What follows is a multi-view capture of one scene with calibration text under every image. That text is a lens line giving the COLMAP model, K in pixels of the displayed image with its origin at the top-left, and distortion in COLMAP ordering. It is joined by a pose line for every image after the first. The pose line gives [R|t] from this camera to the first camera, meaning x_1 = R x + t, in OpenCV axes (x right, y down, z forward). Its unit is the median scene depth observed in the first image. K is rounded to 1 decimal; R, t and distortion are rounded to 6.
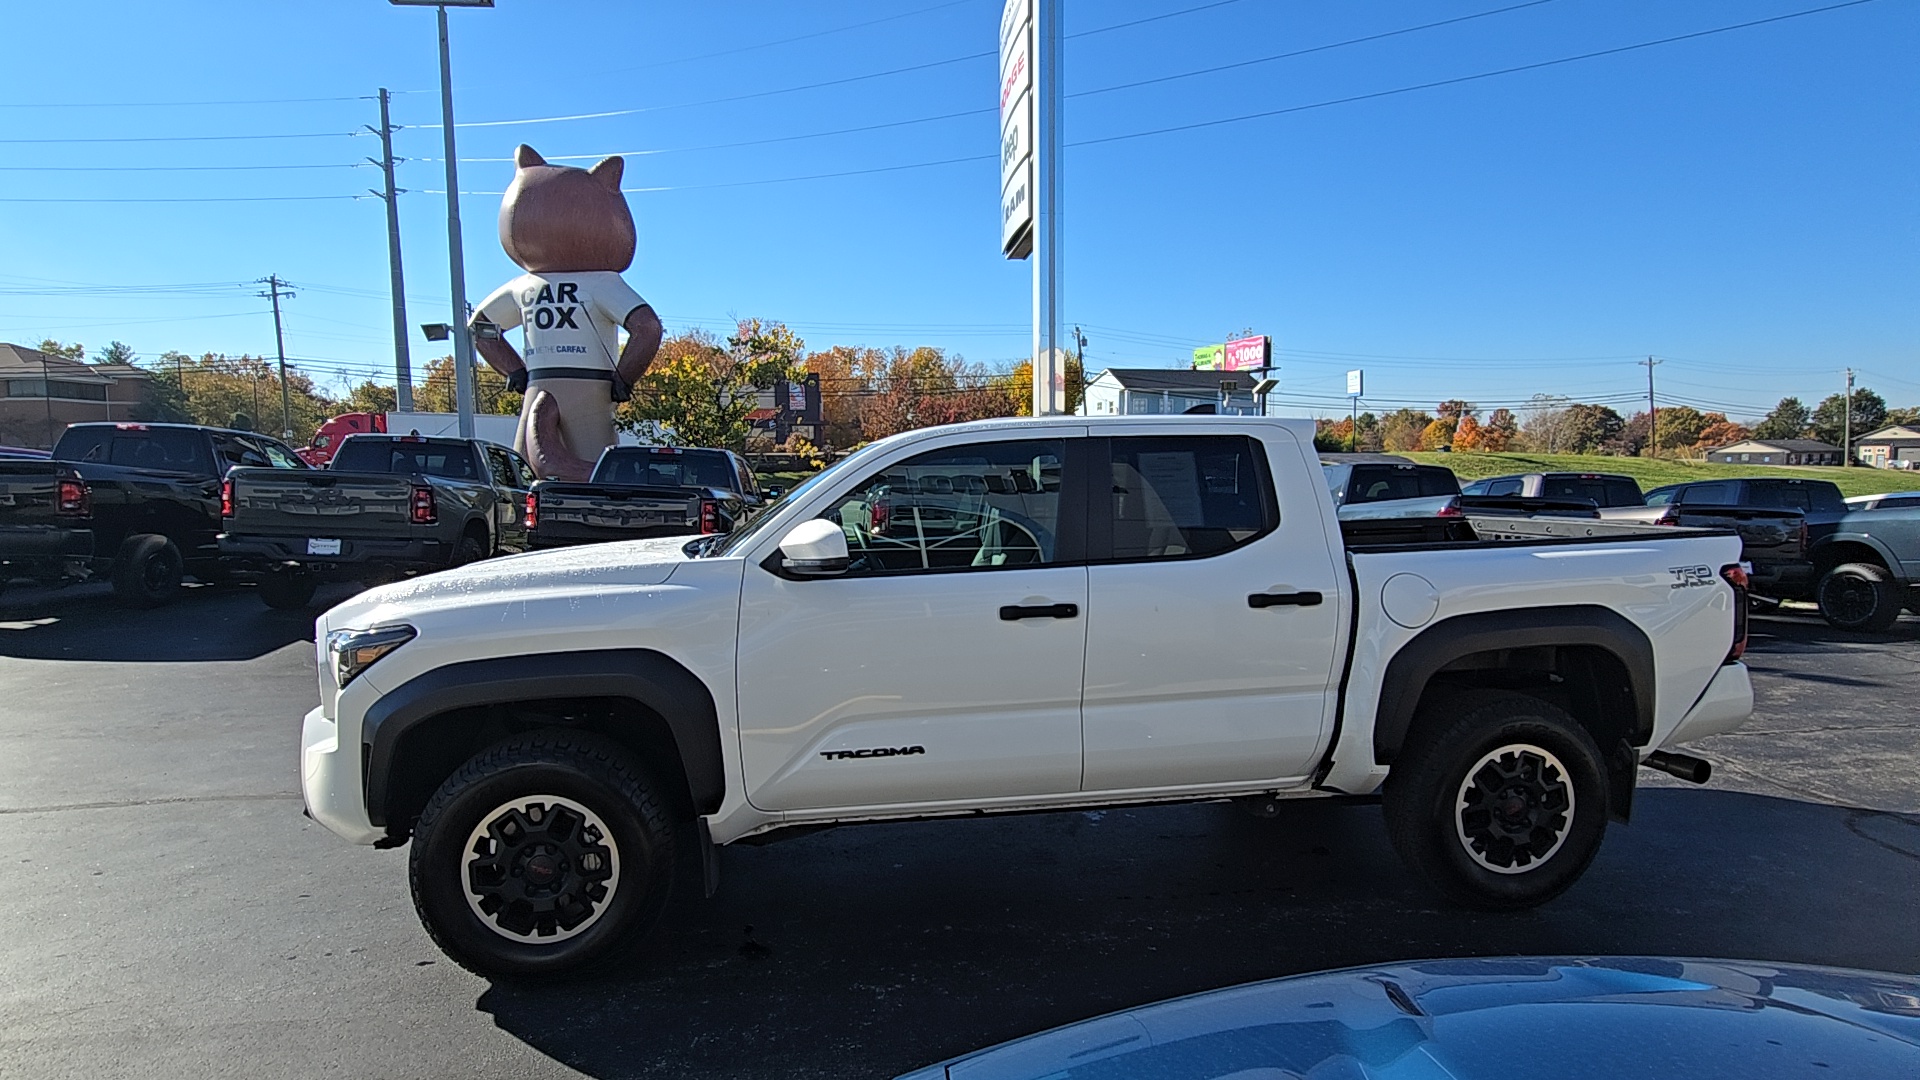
lens RADIAL K [[966.9, 0, 952.9], [0, 966.9, 545.6], [0, 0, 1]] dist [0.000948, -0.000914]
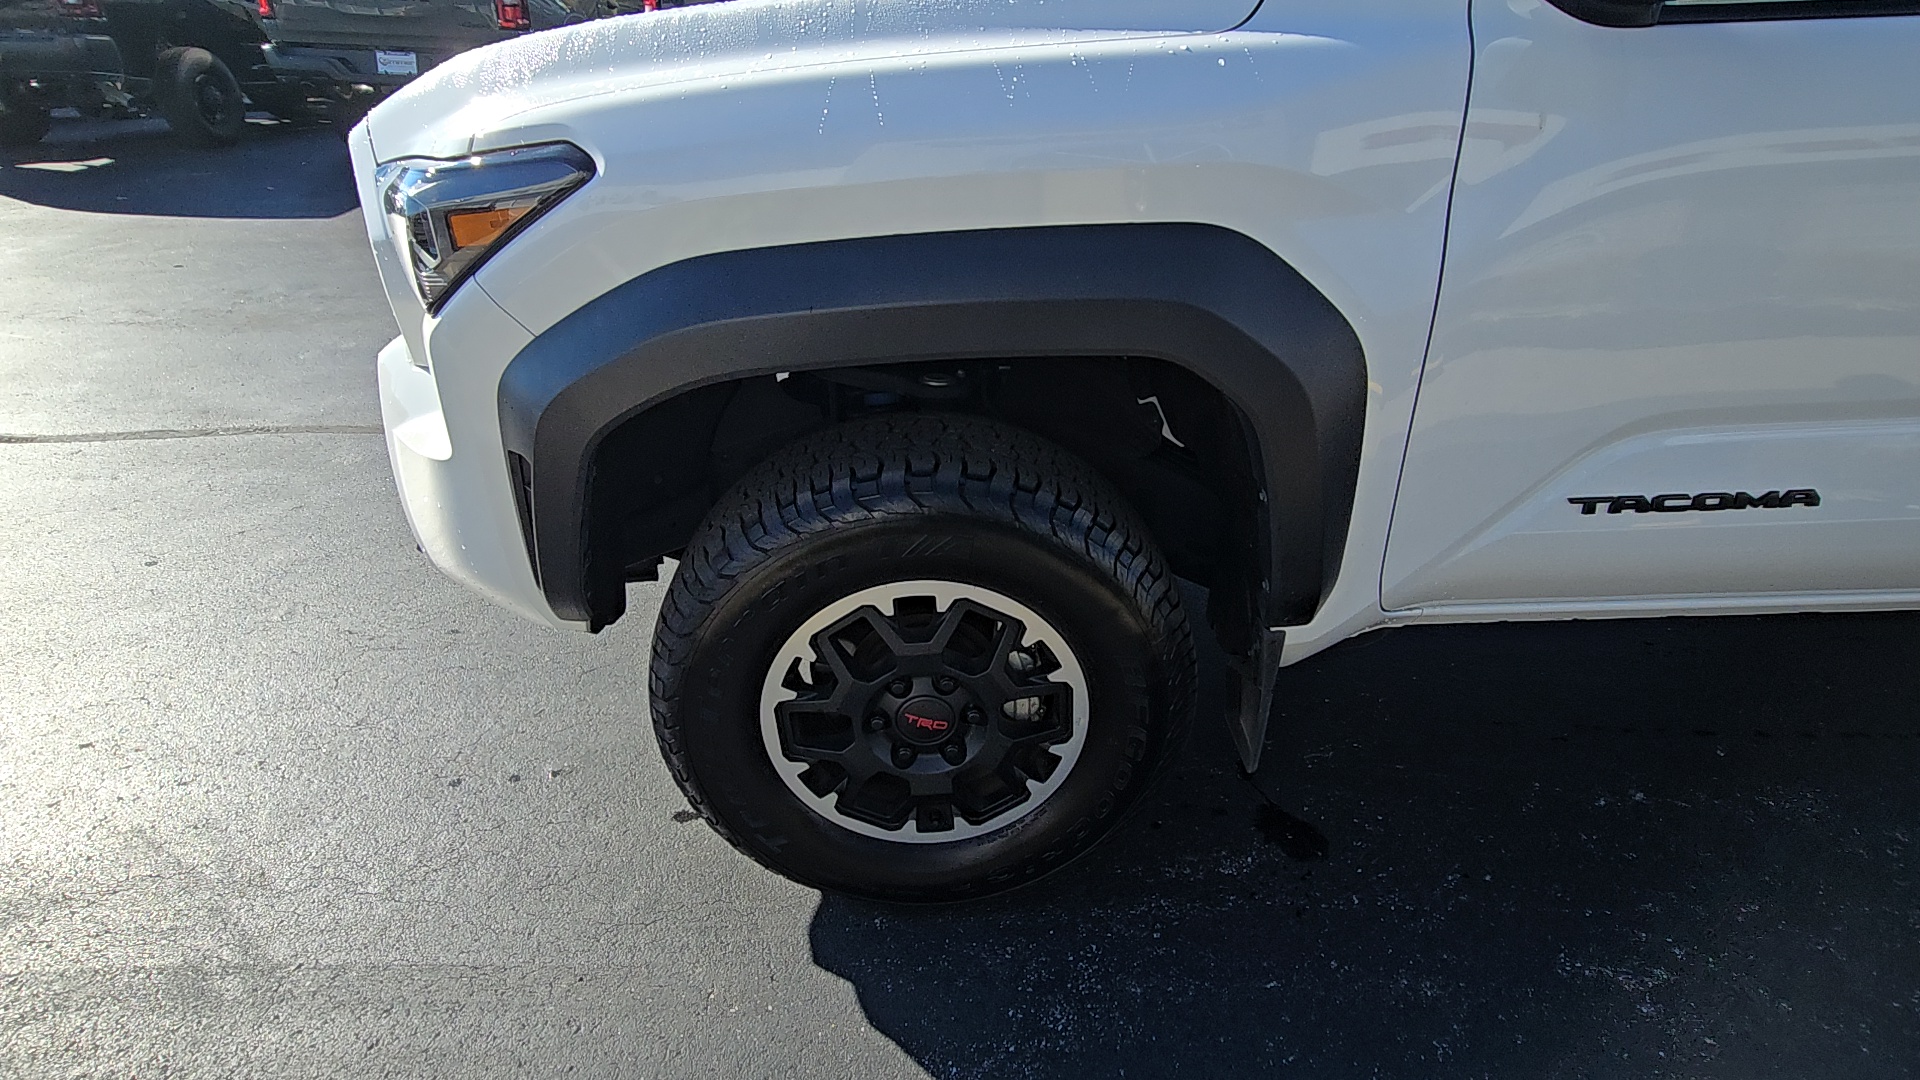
lens RADIAL K [[974.3, 0, 955.1], [0, 974.3, 543.9], [0, 0, 1]] dist [-0.000742, 0.000336]
pose [[0.993957, 0.053700, -0.095739, -0.362575], [-0.008857, 0.908560, 0.417660, 0.062963], [0.109412, -0.414288, 0.903545, 0.602631]]
